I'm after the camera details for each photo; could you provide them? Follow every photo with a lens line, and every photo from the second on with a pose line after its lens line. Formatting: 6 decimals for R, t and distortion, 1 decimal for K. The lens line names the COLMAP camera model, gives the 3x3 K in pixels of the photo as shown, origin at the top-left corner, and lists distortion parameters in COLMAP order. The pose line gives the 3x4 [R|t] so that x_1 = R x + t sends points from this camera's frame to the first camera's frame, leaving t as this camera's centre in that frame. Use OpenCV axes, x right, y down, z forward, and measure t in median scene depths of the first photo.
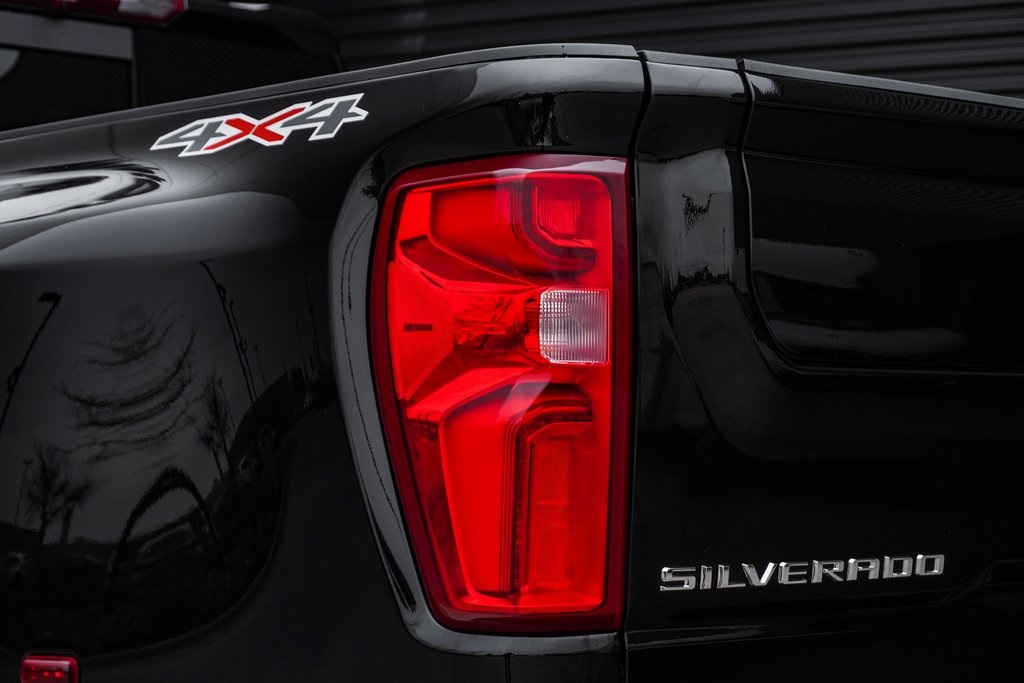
lens RADIAL K [[2205.8, 0, 512.0], [0, 2205.8, 341.5], [0, 0, 1]] dist [-0.135713, -0.272838]
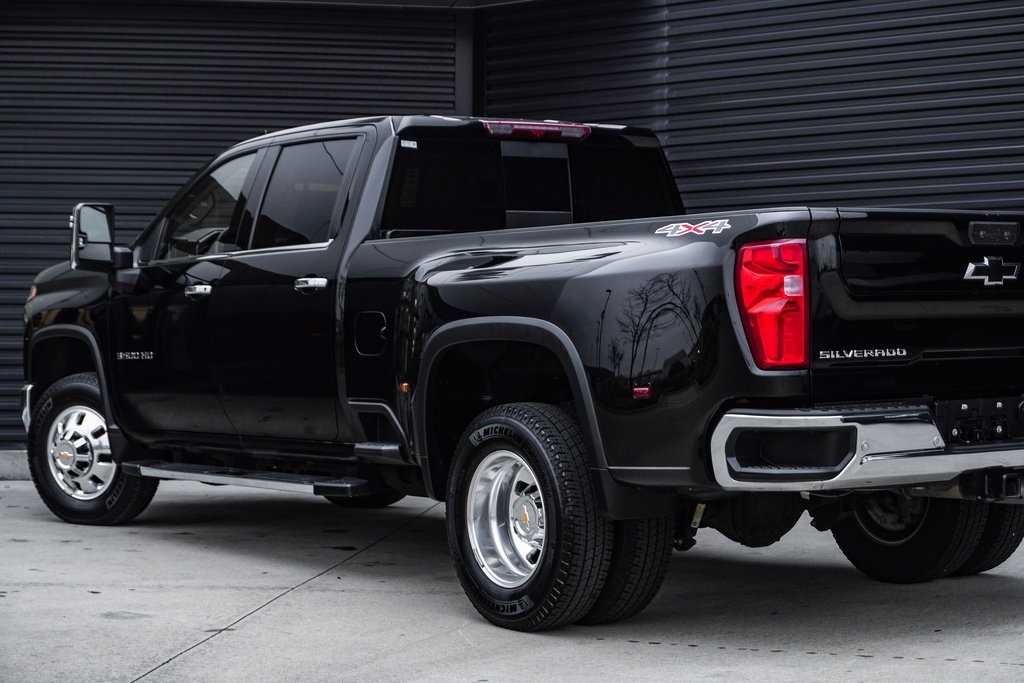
lens RADIAL K [[2205.8, 0, 512.0], [0, 2205.8, 341.5], [0, 0, 1]] dist [-0.135713, -0.272838]
pose [[0.995965, -0.036766, -0.081864, -0.134698], [0.039220, 0.998822, 0.028563, -0.035142], [0.080718, -0.031659, 0.996234, -2.553036]]
